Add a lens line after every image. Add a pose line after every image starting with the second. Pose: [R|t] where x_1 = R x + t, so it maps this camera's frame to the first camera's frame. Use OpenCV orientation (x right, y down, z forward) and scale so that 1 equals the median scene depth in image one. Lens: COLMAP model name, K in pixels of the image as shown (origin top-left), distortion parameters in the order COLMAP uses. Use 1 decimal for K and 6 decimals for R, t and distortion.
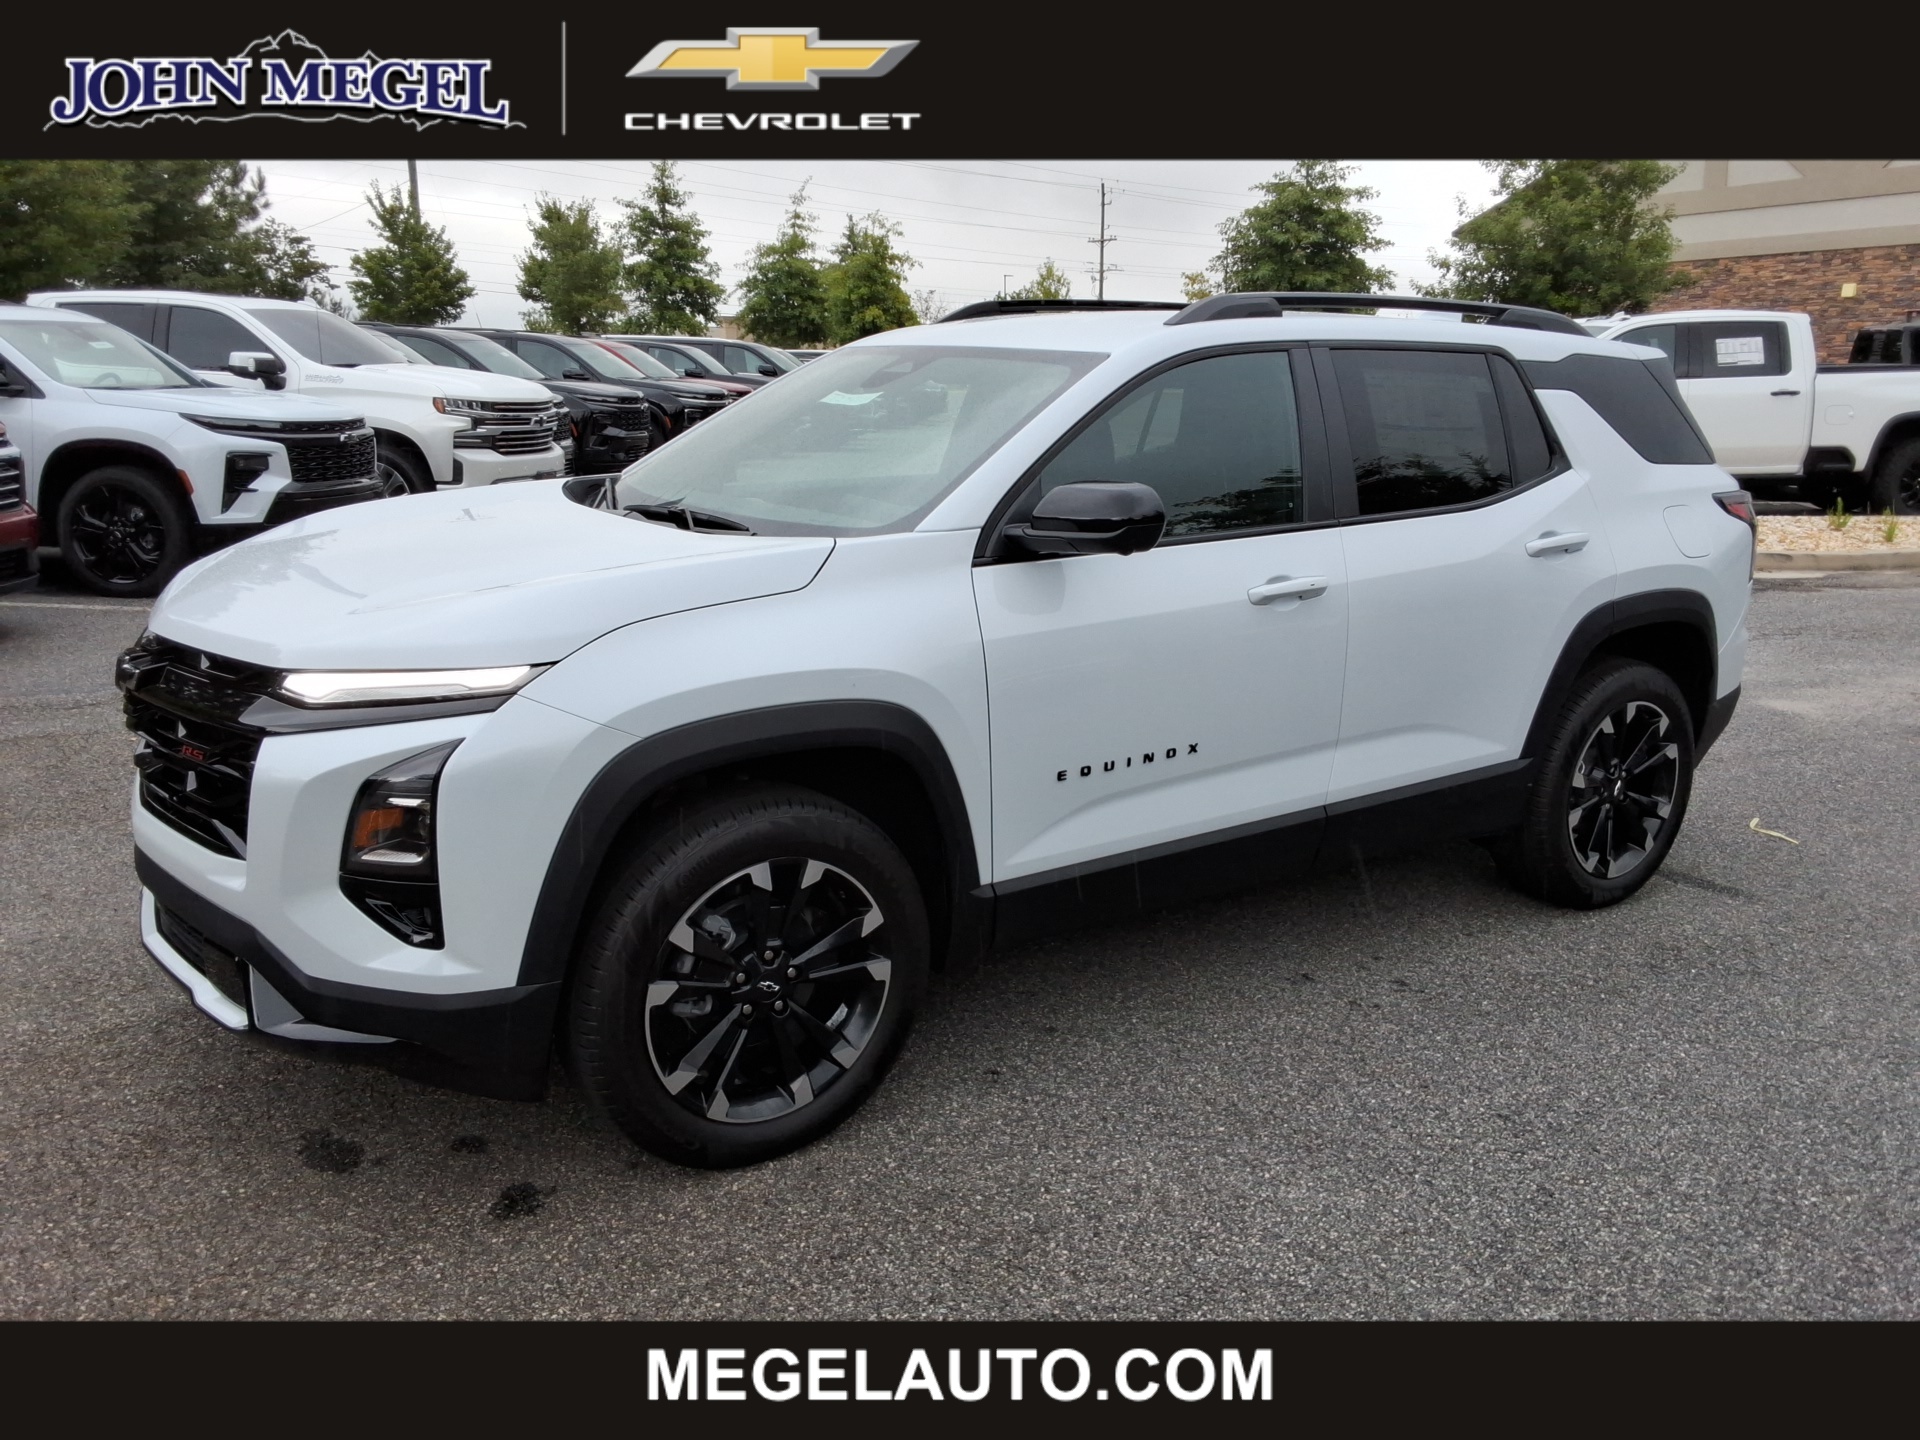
lens RADIAL K [[1543.2, 0, 975.9], [0, 1543.2, 704.0], [0, 0, 1]] dist [0.100807, -0.160126]
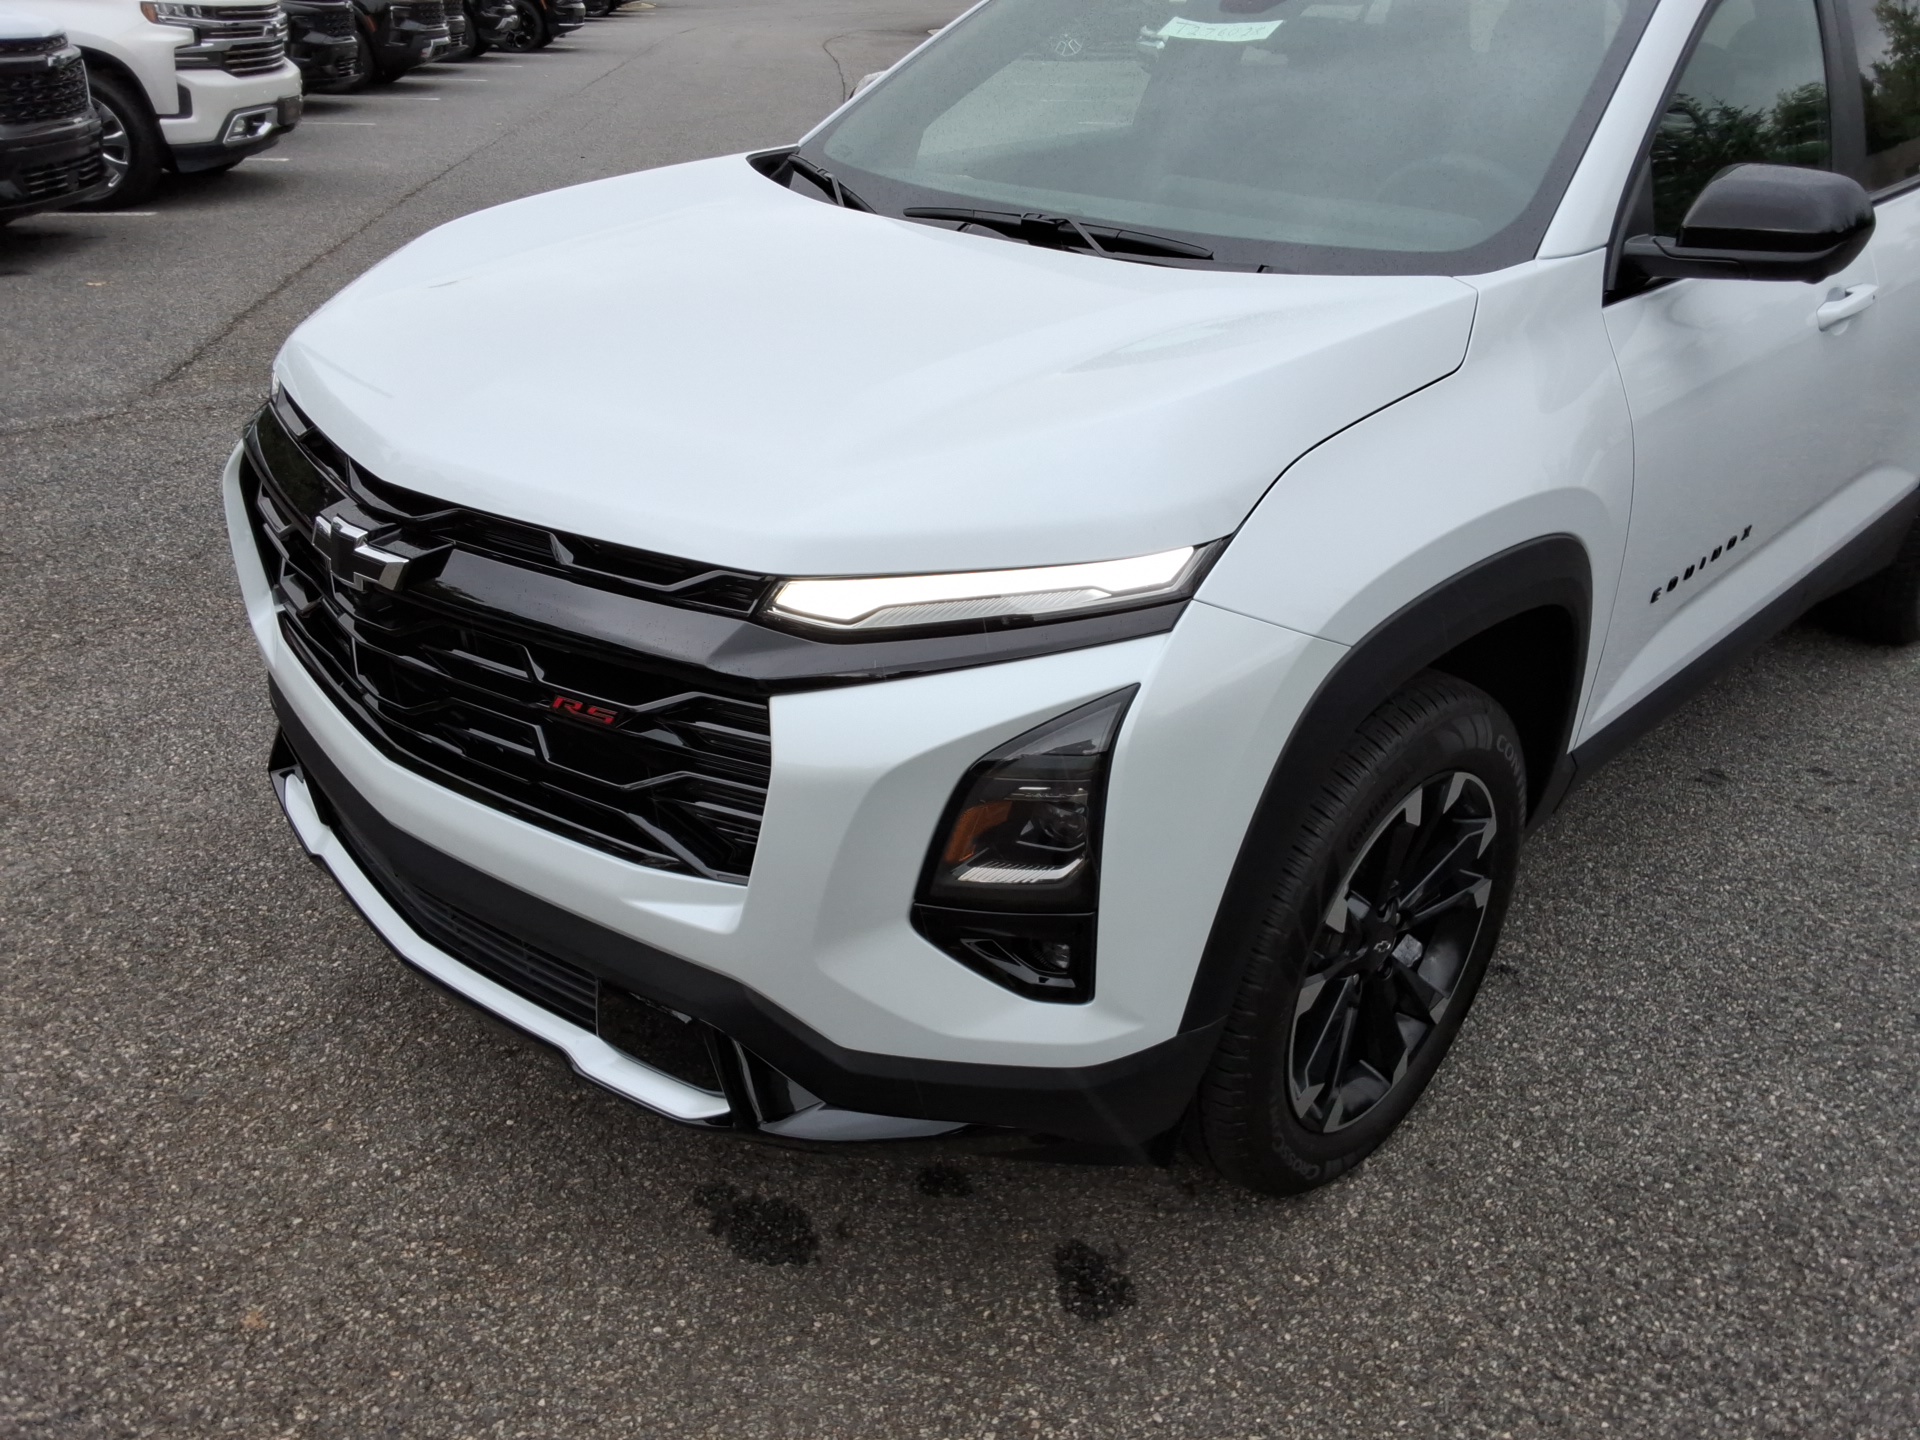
lens RADIAL K [[1543.2, 0, 975.9], [0, 1543.2, 704.0], [0, 0, 1]] dist [0.100807, -0.160126]
pose [[0.979485, -0.082563, 0.183825, -0.419499], [0.037486, 0.970945, 0.236349, -0.094904], [-0.197998, -0.224609, 0.954121, 0.370422]]
